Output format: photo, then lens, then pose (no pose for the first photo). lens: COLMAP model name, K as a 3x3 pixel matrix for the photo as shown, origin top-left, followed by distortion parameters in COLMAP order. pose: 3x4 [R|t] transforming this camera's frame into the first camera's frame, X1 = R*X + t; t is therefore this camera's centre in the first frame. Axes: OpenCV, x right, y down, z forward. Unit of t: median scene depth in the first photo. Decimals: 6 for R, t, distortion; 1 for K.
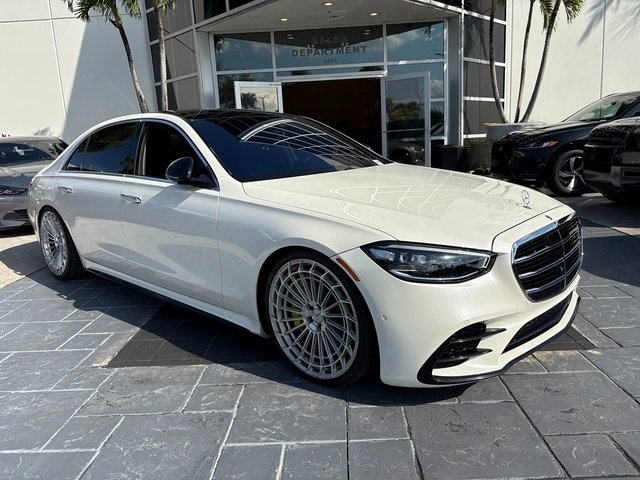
lens RADIAL K [[483.0, 0, 320.0], [0, 483.0, 240.0], [0, 0, 1]] dist [0.042672, -0.058884]
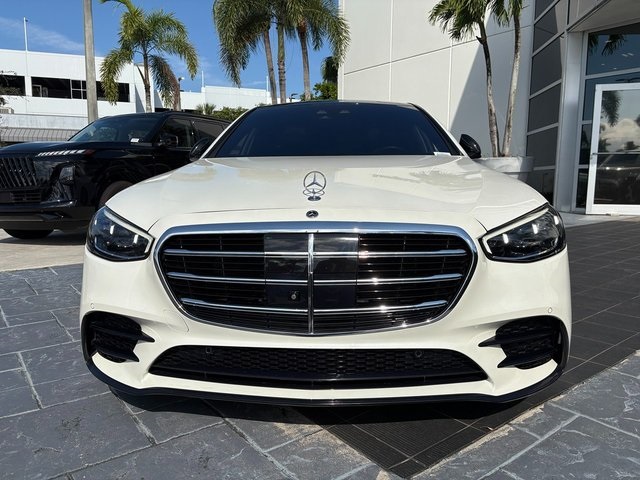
lens RADIAL K [[483.4, 0, 322.8], [0, 483.4, 244.5], [0, 0, 1]] dist [0.039620, -0.054727]
pose [[0.630533, 0.157454, -0.760024, 0.834236], [-0.187278, 0.981139, 0.047893, -0.034875], [0.753229, 0.112138, 0.648128, 0.532334]]
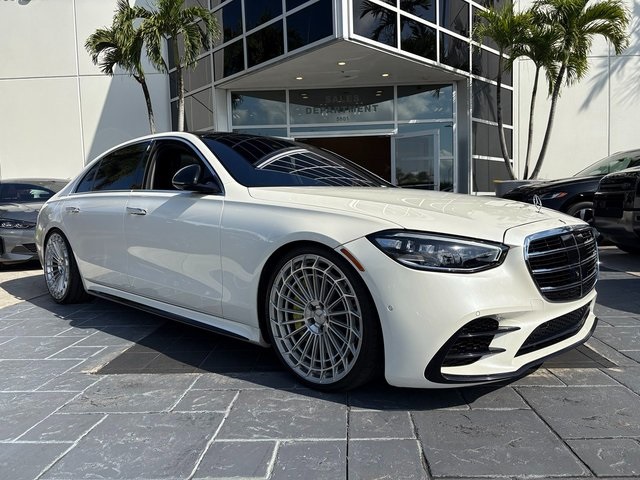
lens RADIAL K [[483.4, 0, 322.8], [0, 483.4, 244.5], [0, 0, 1]] dist [0.039620, -0.054727]
pose [[0.999518, 0.026763, -0.015718, 0.010081], [-0.028520, 0.991761, -0.124888, 0.116272], [0.012246, 0.125276, 0.992046, 0.035015]]
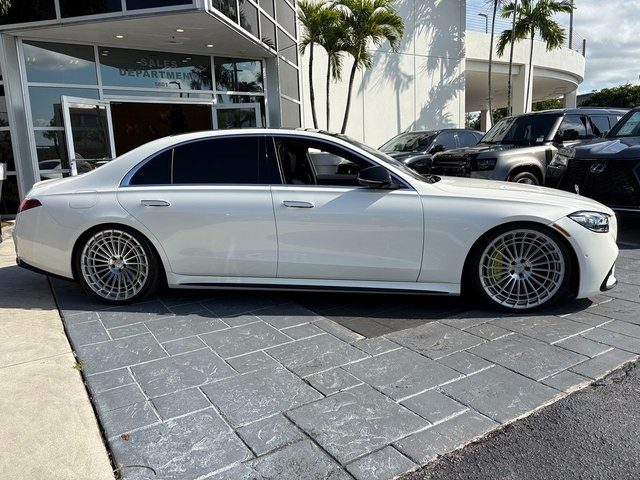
lens RADIAL K [[483.4, 0, 322.8], [0, 483.4, 244.5], [0, 0, 1]] dist [0.039620, -0.054727]
pose [[0.833686, -0.075645, 0.547033, -1.153508], [0.102625, 0.994541, -0.018874, 0.042835], [-0.542619, 0.071875, 0.836898, 0.049838]]
